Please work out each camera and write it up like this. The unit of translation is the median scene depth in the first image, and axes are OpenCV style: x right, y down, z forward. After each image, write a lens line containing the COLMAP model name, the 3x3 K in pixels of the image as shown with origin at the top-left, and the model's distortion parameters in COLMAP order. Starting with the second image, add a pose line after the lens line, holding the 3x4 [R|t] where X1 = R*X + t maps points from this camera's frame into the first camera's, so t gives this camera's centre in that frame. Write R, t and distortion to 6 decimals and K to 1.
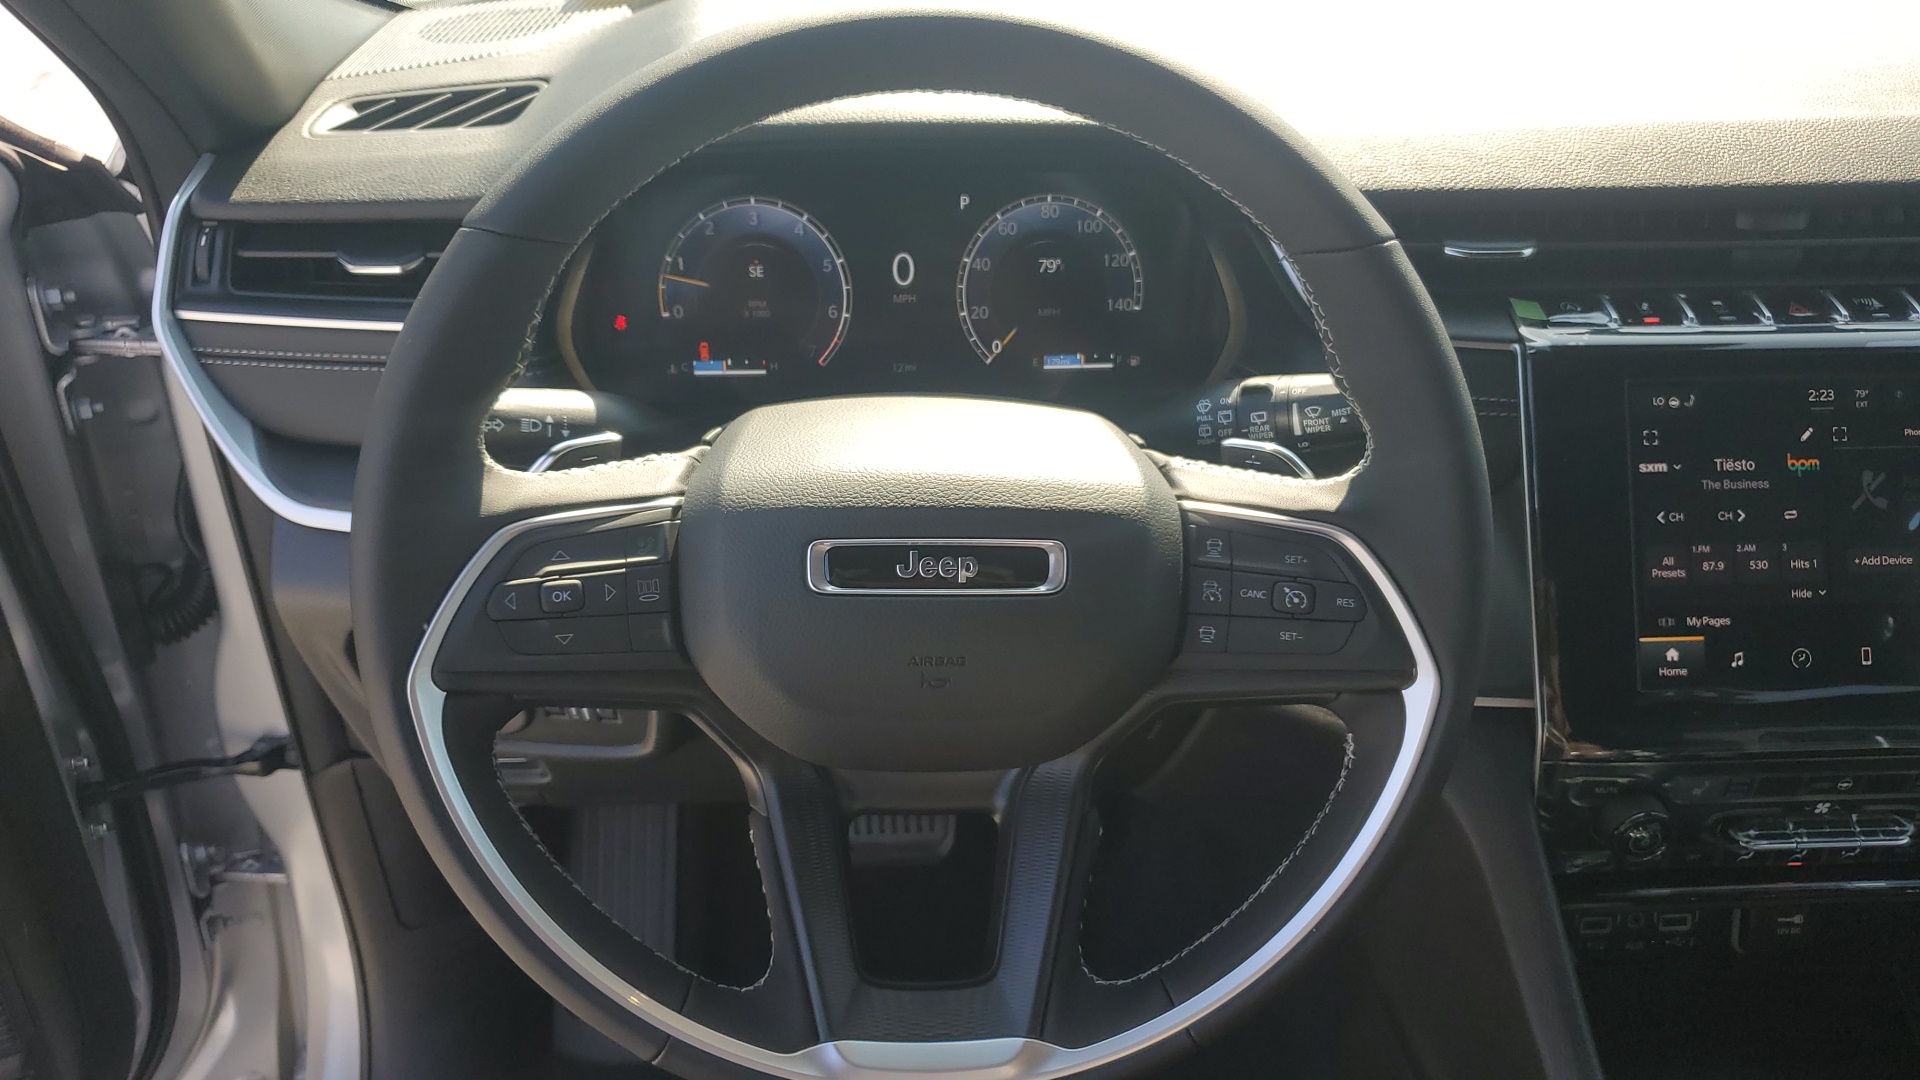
lens RADIAL K [[1483.7, 0, 960.0], [0, 1483.7, 540.0], [0, 0, 1]] dist [0.145579, -0.229372]
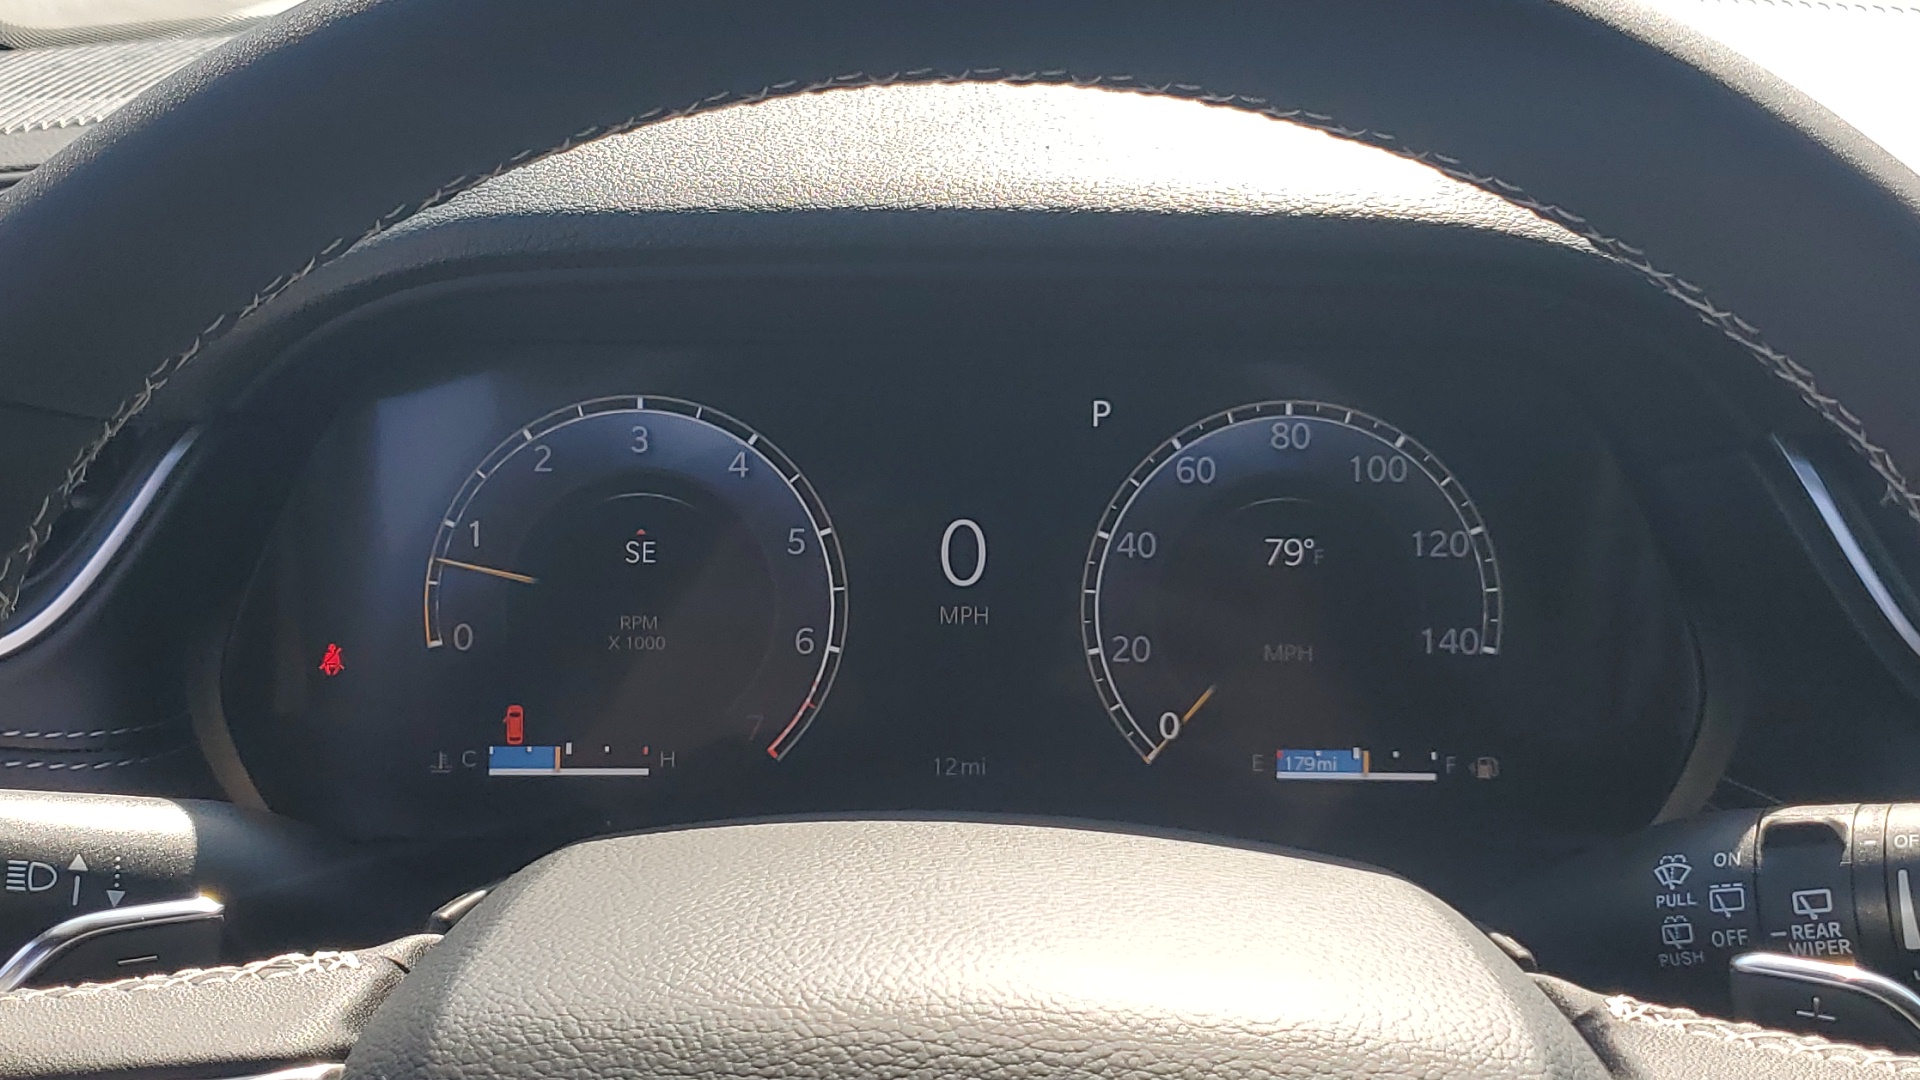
lens RADIAL K [[2701.4, 0, 960.0], [0, 2701.4, 540.0], [0, 0, 1]] dist [0.251612, -1.008632]
pose [[0.997921, 0.017665, -0.061980, 0.014846], [-0.030554, 0.976435, -0.213639, -0.012915], [0.056746, 0.215089, 0.974945, 0.253071]]
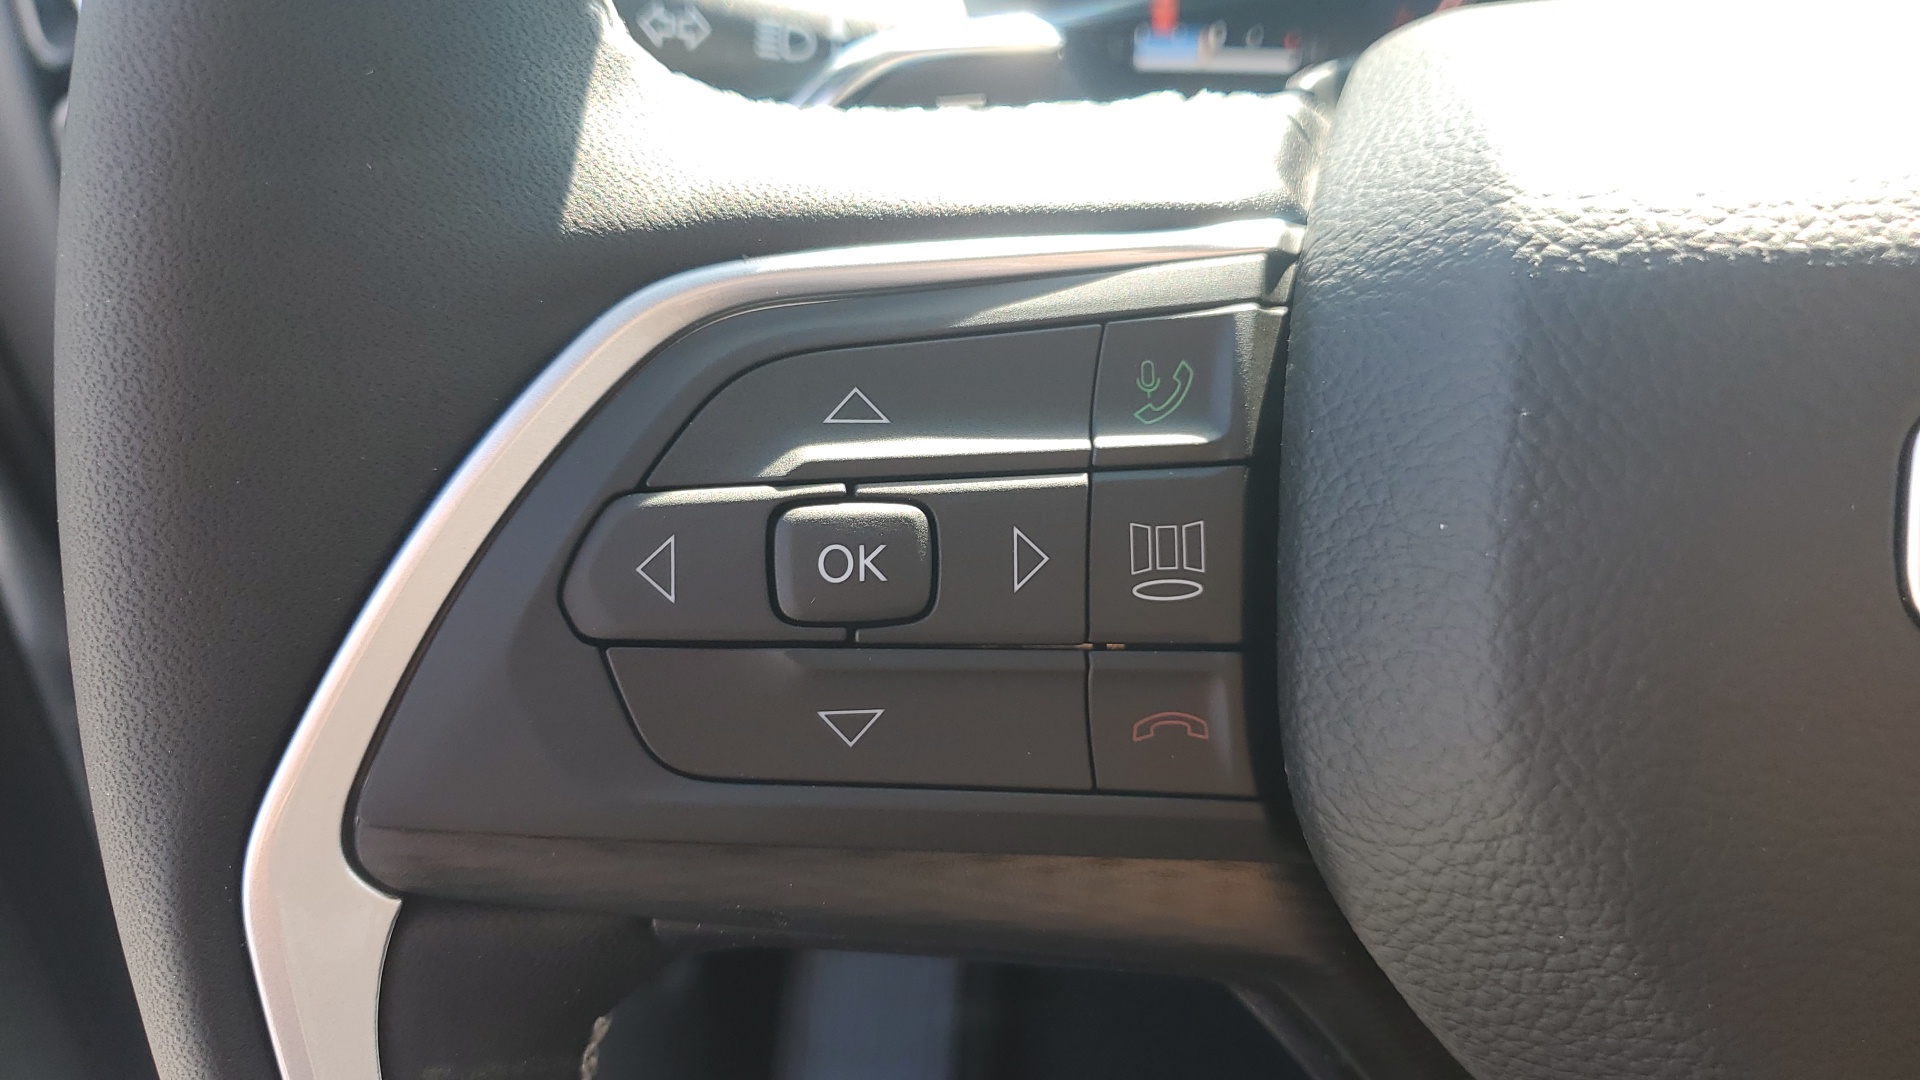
lens RADIAL K [[1483.7, 0, 960.0], [0, 1483.7, 540.0], [0, 0, 1]] dist [0.145579, -0.229372]
pose [[0.983412, 0.073565, -0.165797, -0.181423], [-0.064479, 0.996141, 0.059542, 0.014847], [0.169537, -0.047864, 0.984361, 0.663550]]
